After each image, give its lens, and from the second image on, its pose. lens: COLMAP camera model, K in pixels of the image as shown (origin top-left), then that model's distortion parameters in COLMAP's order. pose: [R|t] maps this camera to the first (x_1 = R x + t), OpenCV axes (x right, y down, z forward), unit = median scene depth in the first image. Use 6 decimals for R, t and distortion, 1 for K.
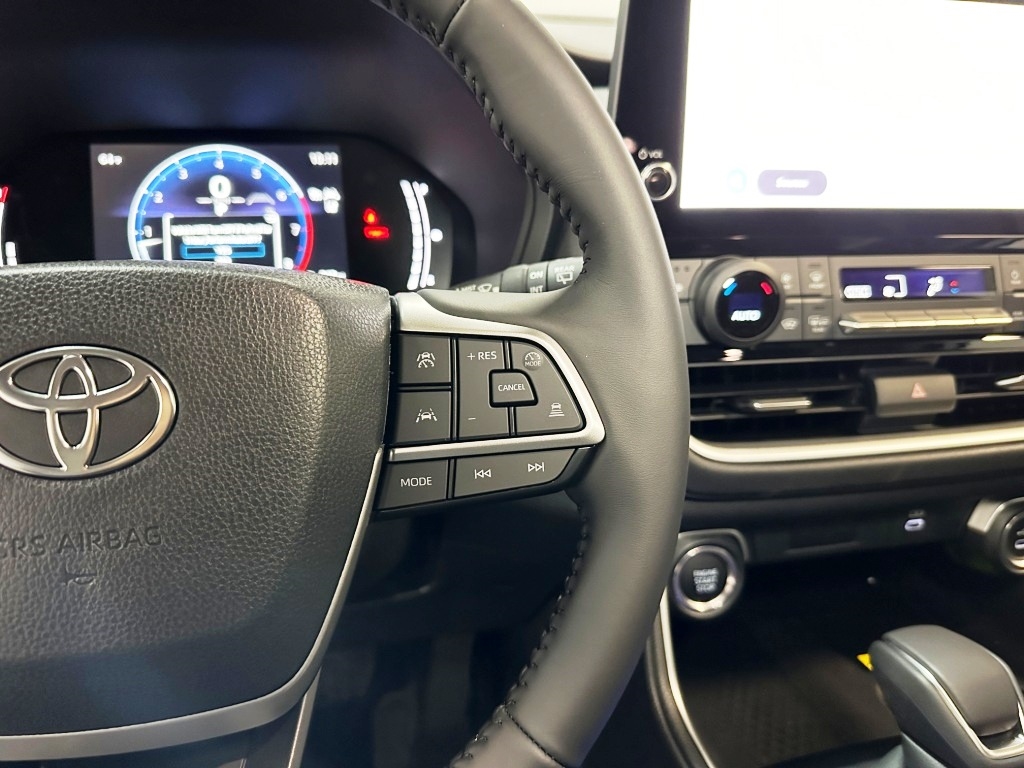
lens RADIAL K [[738.2, 0, 510.8], [0, 738.2, 412.9], [0, 0, 1]] dist [-0.026841, -0.004298]
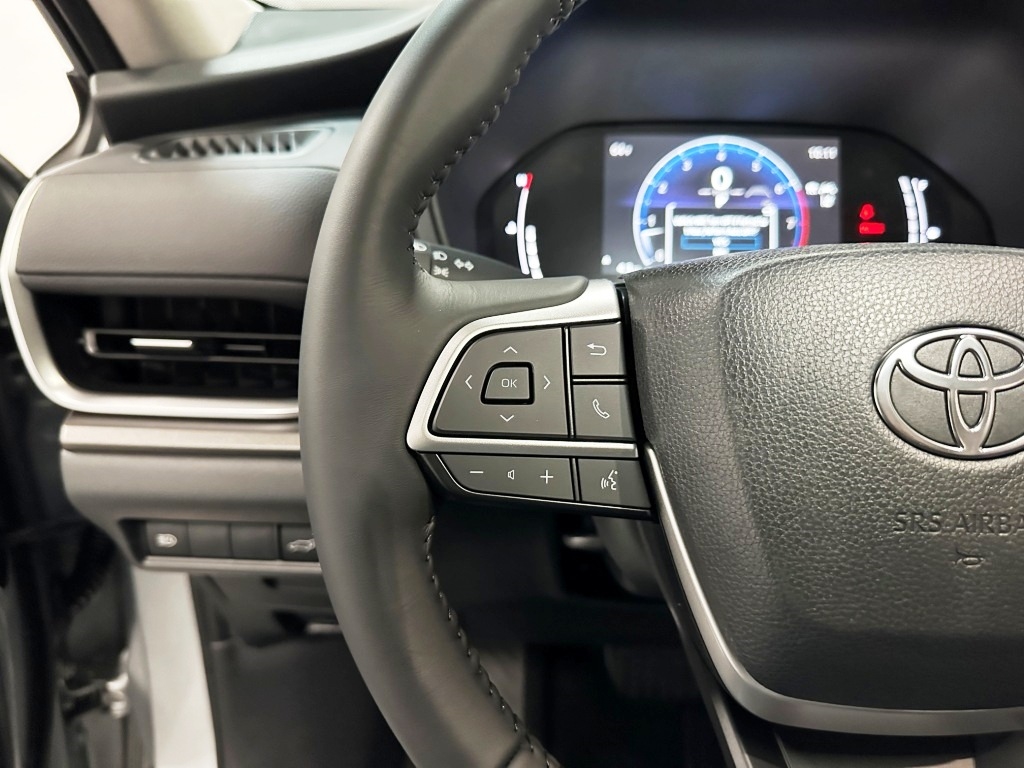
lens RADIAL K [[738.2, 0, 510.8], [0, 738.2, 412.9], [0, 0, 1]] dist [-0.026841, -0.004298]
pose [[0.970315, 0.075763, -0.229673, -0.421460], [-0.076538, 0.997051, 0.005547, 0.029352], [0.229416, 0.012196, 0.973252, -0.045990]]
